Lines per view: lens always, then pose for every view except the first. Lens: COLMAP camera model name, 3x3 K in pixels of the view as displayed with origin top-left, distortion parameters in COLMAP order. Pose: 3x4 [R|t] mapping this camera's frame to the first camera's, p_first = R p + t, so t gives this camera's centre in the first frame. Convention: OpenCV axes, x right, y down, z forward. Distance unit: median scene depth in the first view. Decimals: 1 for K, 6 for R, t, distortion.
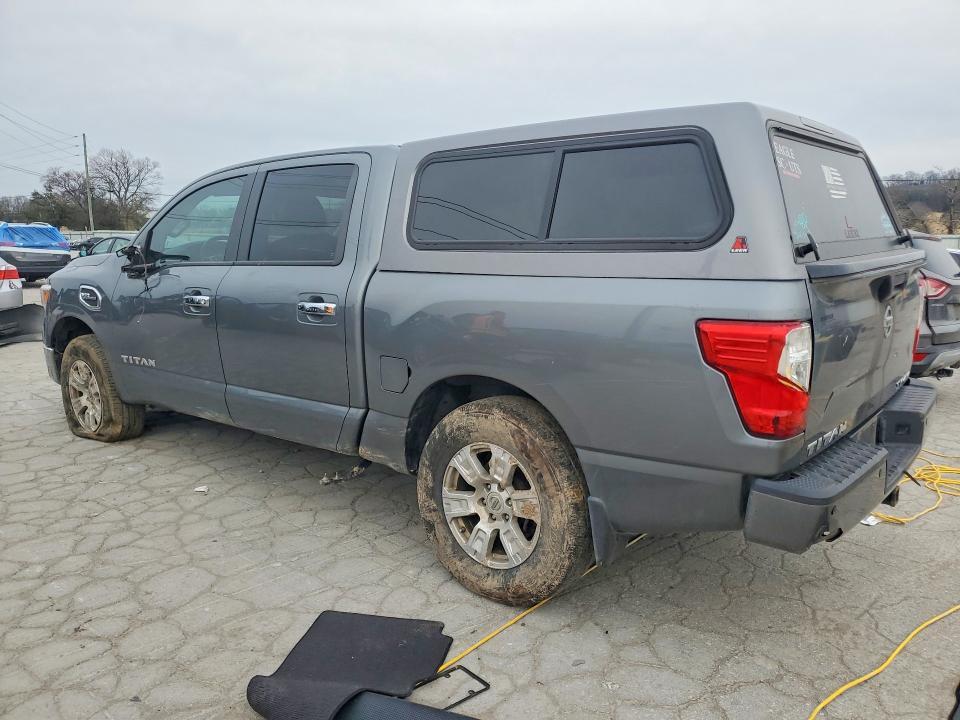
lens RADIAL K [[757.8, 0, 467.6], [0, 757.8, 363.6], [0, 0, 1]] dist [0.025995, -0.003884]
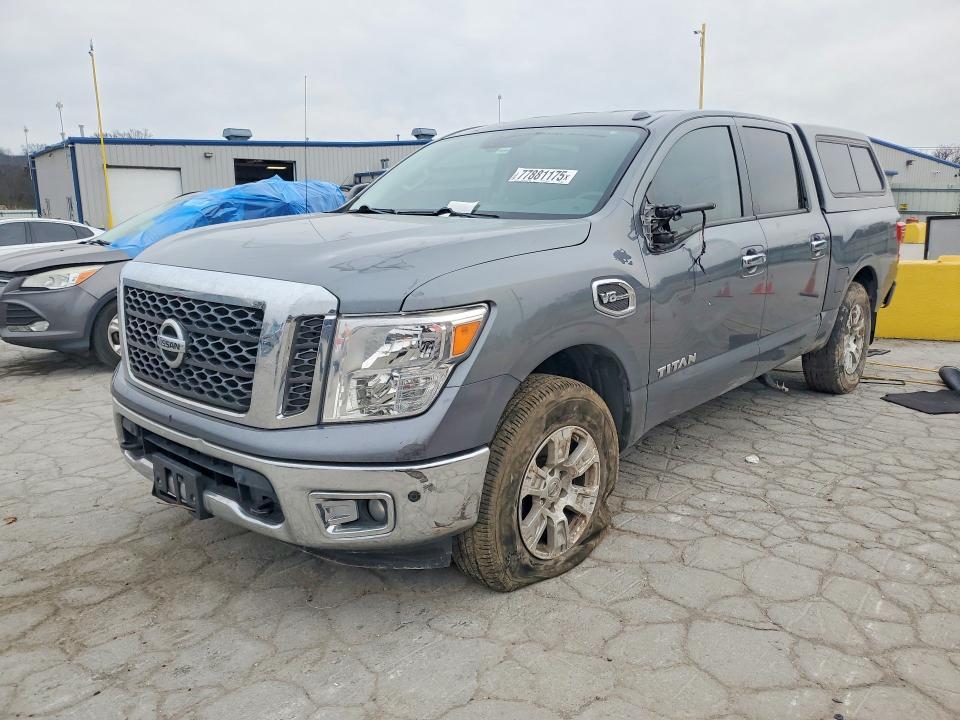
lens RADIAL K [[757.8, 0, 467.6], [0, 757.8, 363.6], [0, 0, 1]] dist [0.025995, -0.003884]
pose [[-0.007221, -0.184404, 0.982824, -1.377263], [0.177659, 0.966977, 0.182736, -0.209332], [-0.984066, 0.175927, 0.025778, 1.415691]]
